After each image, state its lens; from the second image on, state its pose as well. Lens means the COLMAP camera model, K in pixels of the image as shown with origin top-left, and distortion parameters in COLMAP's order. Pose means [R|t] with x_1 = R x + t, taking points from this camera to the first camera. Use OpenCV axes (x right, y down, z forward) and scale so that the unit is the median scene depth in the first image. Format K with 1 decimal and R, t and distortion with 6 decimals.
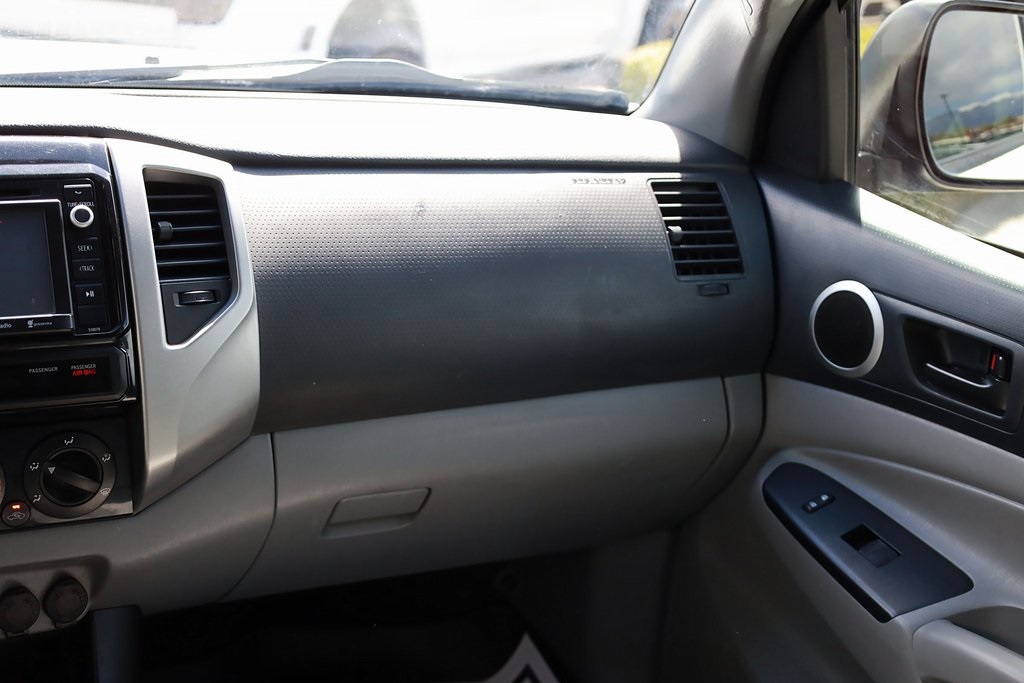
lens RADIAL K [[1546.0, 0, 512.0], [0, 1546.0, 341.5], [0, 0, 1]] dist [-0.032811, 0.116229]
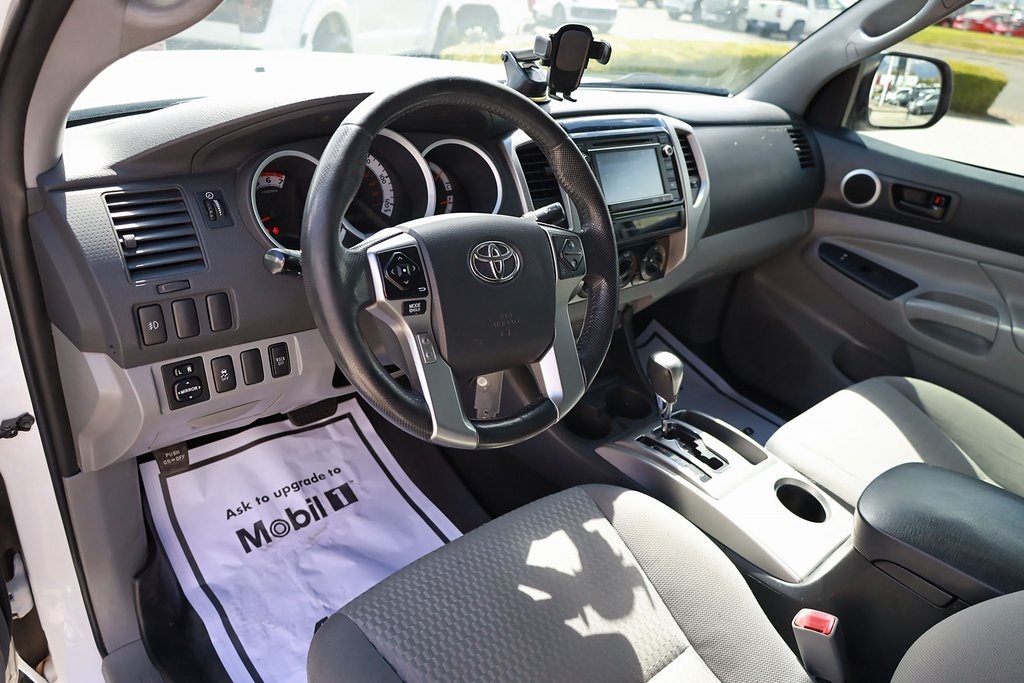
lens RADIAL K [[696.7, 0, 512.0], [0, 696.7, 341.5], [0, 0, 1]] dist [-0.011822, 0.000900]
pose [[0.970101, -0.080434, 0.228987, -0.651458], [0.029336, 0.975430, 0.218347, -0.030575], [-0.240924, -0.205101, 0.948625, 0.001717]]
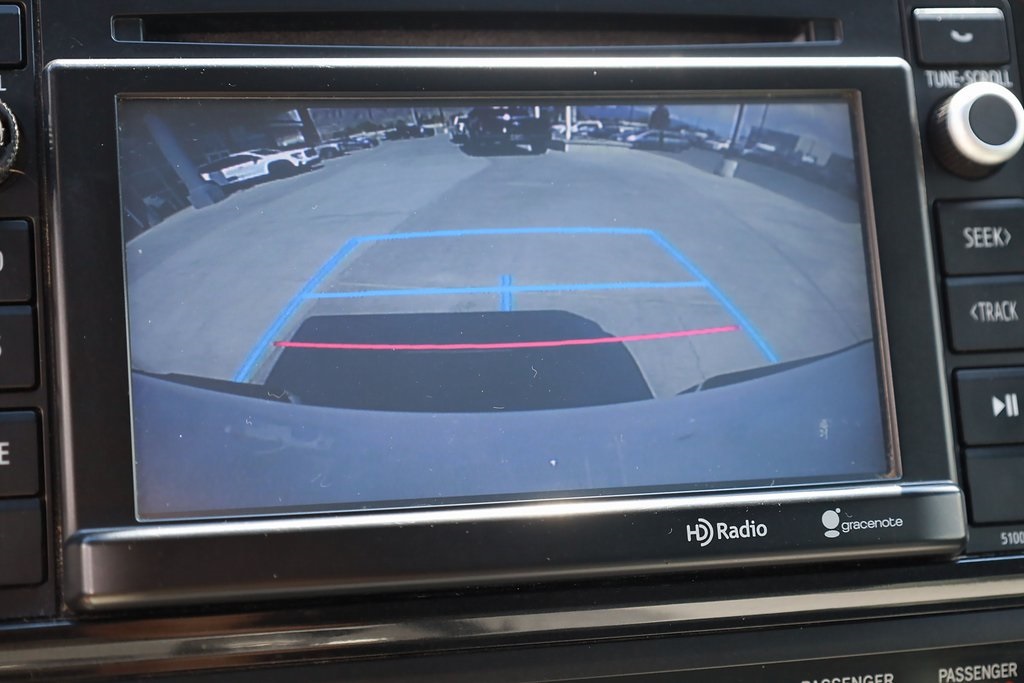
lens RADIAL K [[2085.9, 0, 512.0], [0, 2085.9, 341.5], [0, 0, 1]] dist [-0.005154, -0.109012]
pose [[0.982298, 0.054357, -0.179263, -0.248060], [-0.049544, 0.998284, 0.031224, -0.041813], [0.180652, -0.021790, 0.983306, 0.522095]]
